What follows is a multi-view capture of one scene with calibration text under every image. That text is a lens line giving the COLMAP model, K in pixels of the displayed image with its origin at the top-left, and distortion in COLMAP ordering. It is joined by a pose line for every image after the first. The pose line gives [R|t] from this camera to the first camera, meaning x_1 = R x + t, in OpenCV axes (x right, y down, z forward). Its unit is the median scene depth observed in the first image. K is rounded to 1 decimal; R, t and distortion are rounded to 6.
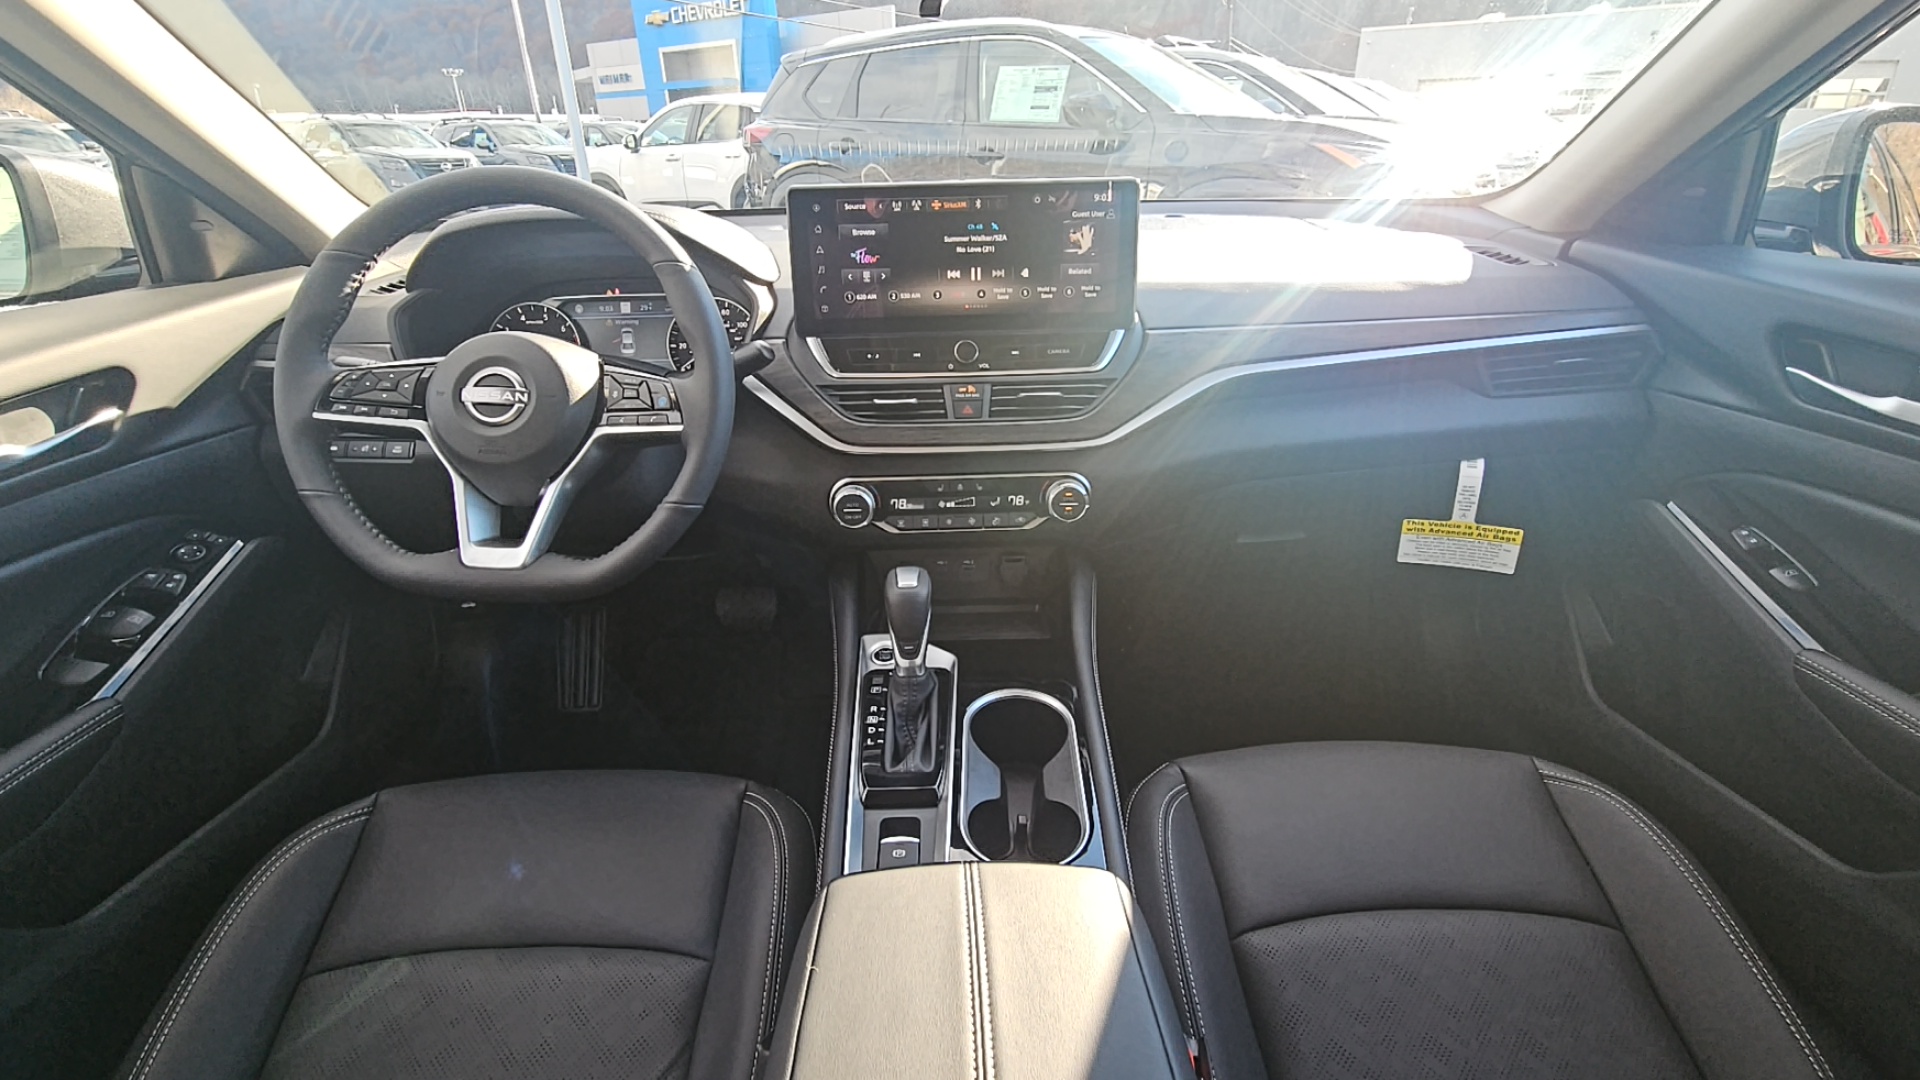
lens RADIAL K [[840.9, 0, 962.9], [0, 840.9, 531.0], [0, 0, 1]] dist [0.015444, -0.006990]
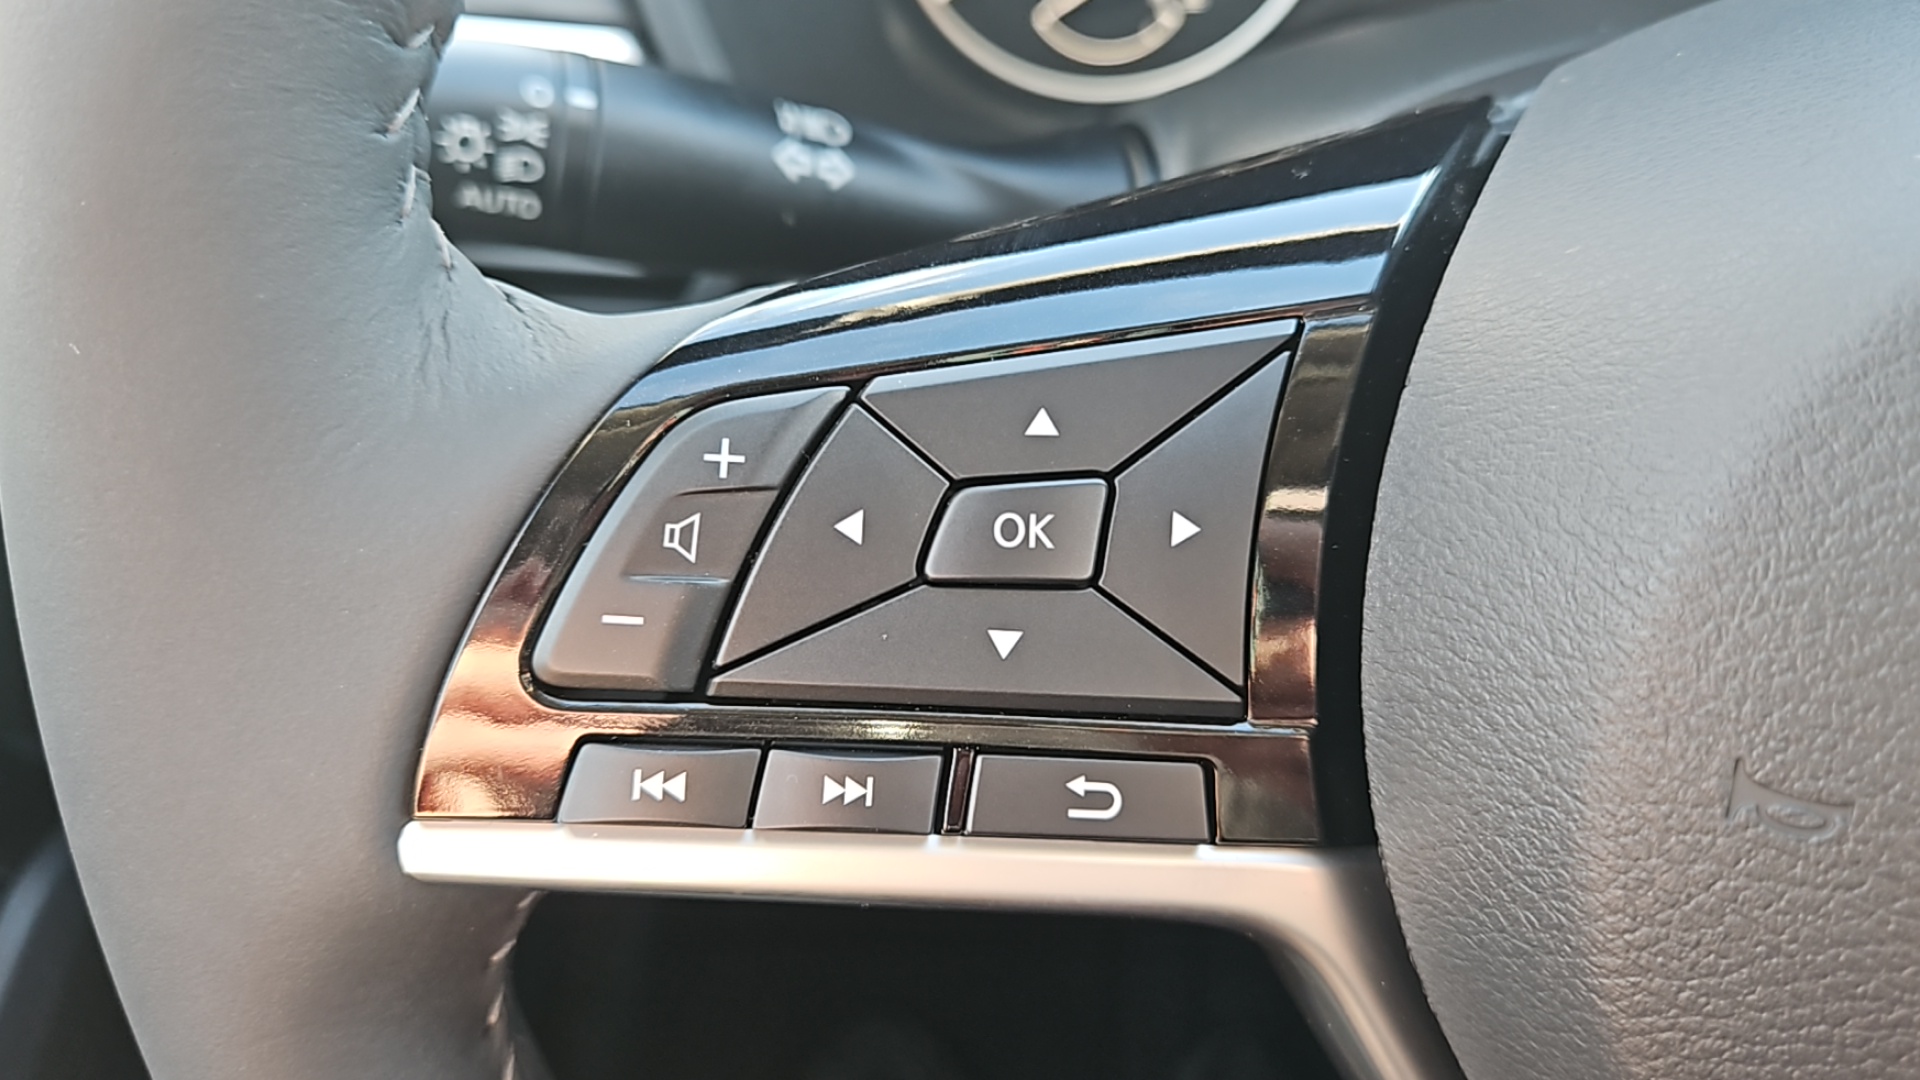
lens RADIAL K [[1411.2, 0, 964.6], [0, 1411.2, 537.7], [0, 0, 1]] dist [0.070690, -0.073620]
pose [[0.990717, 0.069259, -0.116976, -0.550178], [-0.028666, 0.947572, 0.318255, -0.185901], [0.132885, -0.311947, 0.940761, 0.692497]]
